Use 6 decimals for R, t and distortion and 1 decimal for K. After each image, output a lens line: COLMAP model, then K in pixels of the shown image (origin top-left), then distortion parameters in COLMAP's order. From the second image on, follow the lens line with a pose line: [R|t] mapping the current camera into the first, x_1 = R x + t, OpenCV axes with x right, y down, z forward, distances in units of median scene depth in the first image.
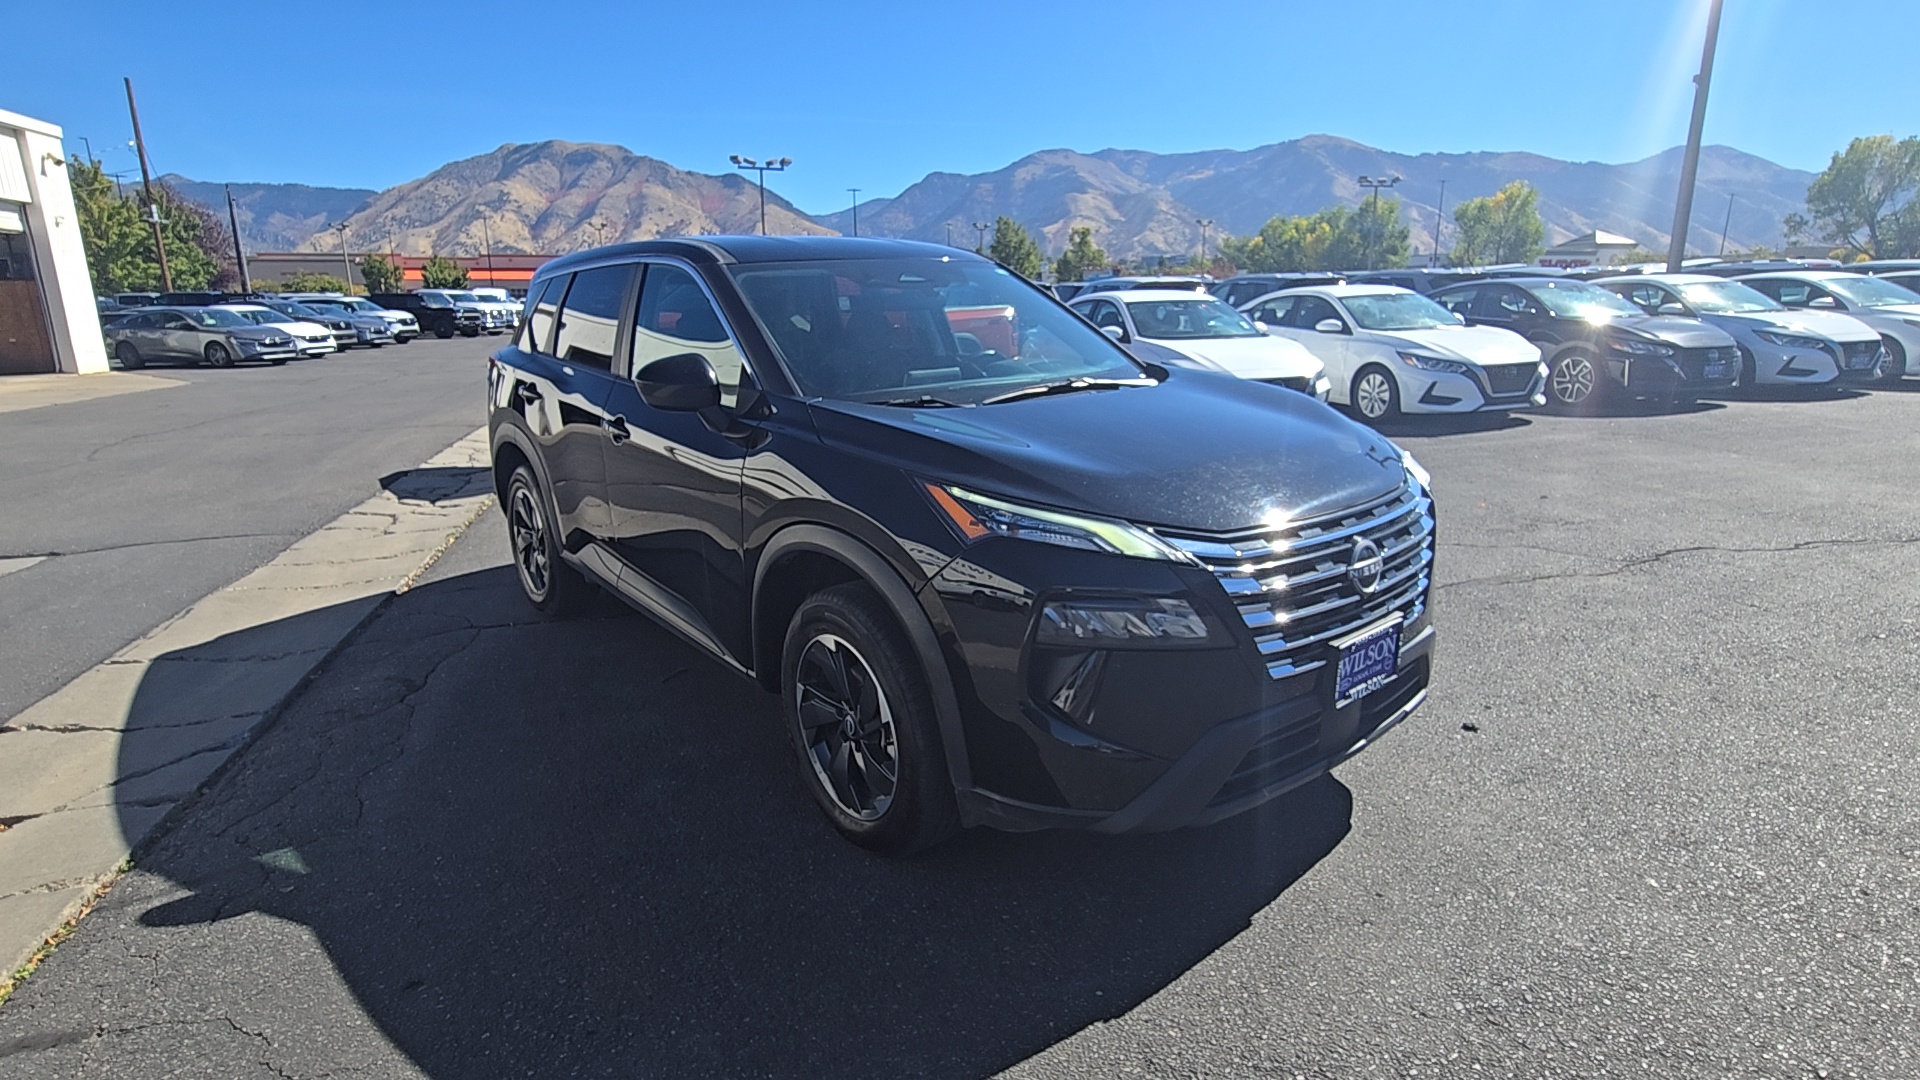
lens RADIAL K [[972.8, 0, 961.9], [0, 972.8, 548.2], [0, 0, 1]] dist [0.005793, -0.003623]
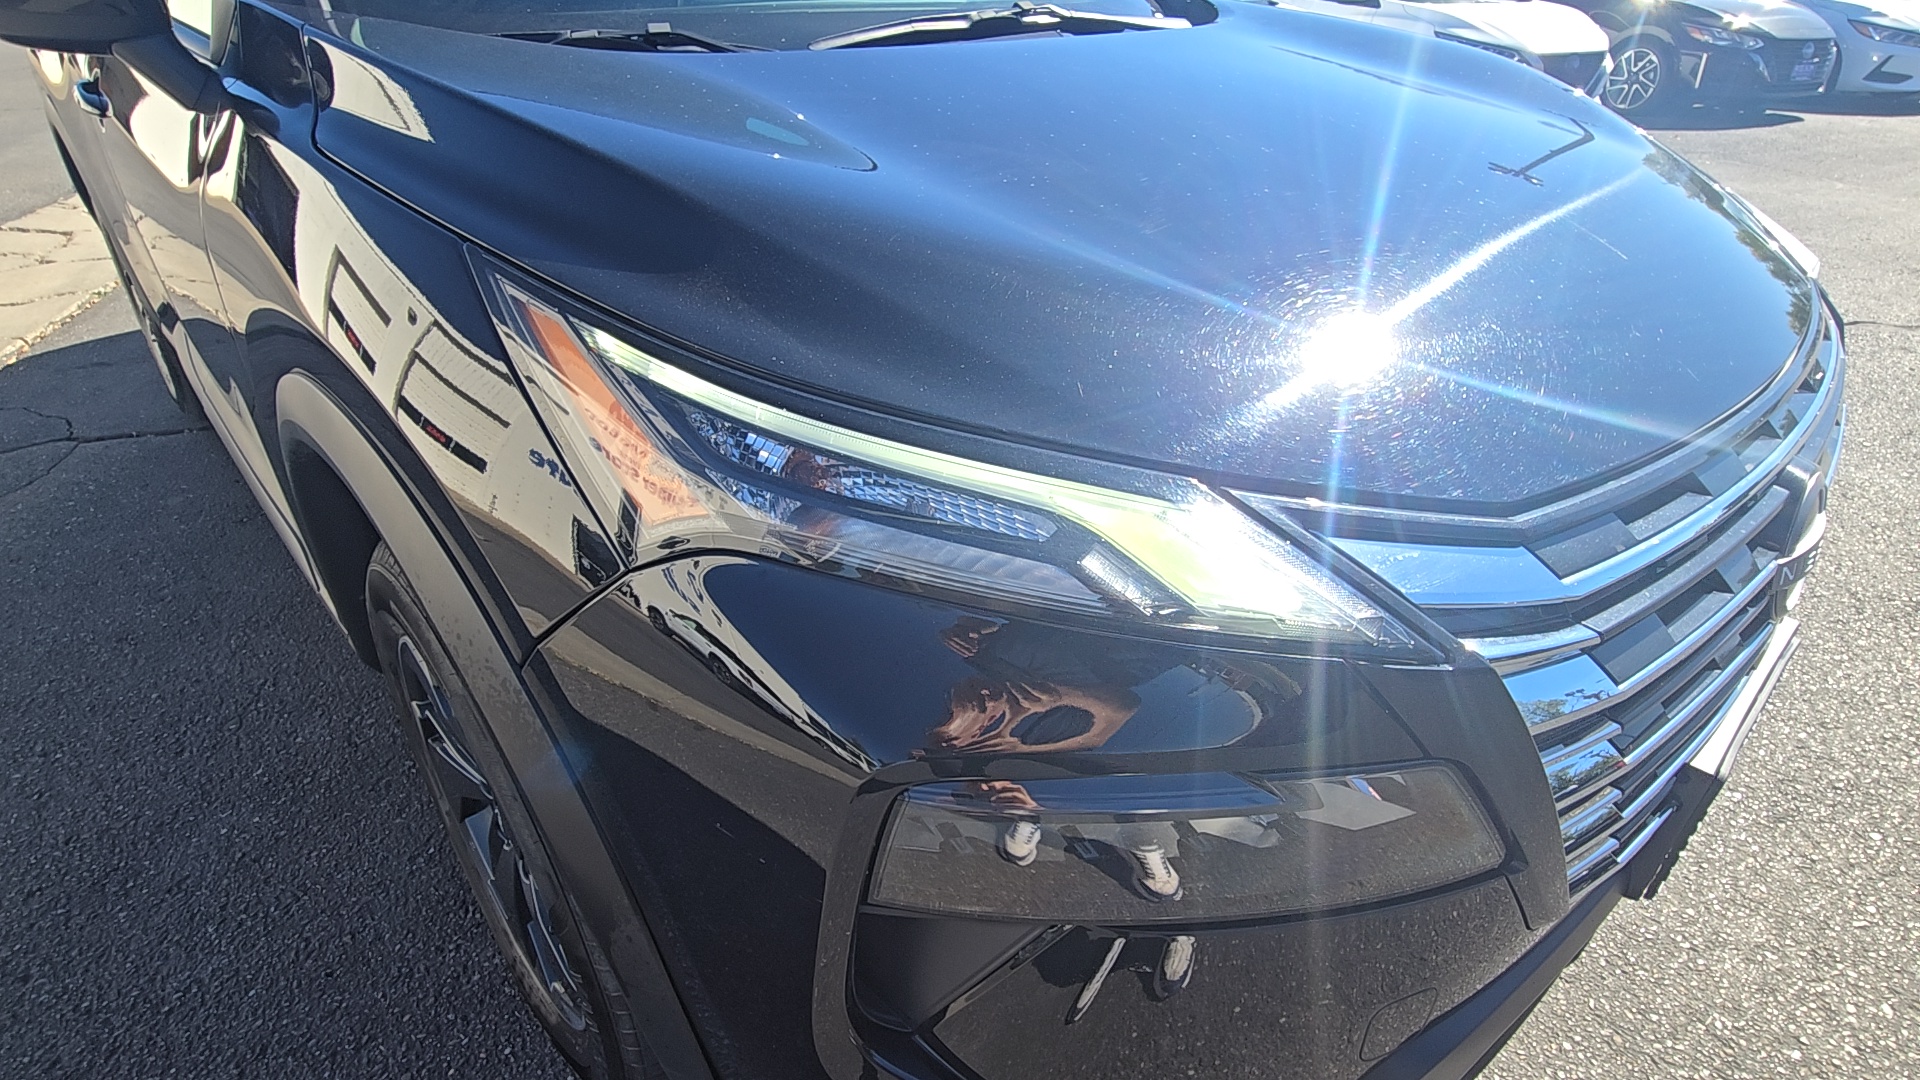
lens RADIAL K [[972.8, 0, 965.1], [0, 972.8, 548.2], [0, 0, 1]] dist [0.005793, -0.003623]
pose [[0.998031, -0.000374, 0.062720, 0.019625], [-0.017411, 0.959029, 0.282773, -0.020134], [-0.060256, -0.283308, 0.957134, 0.170520]]
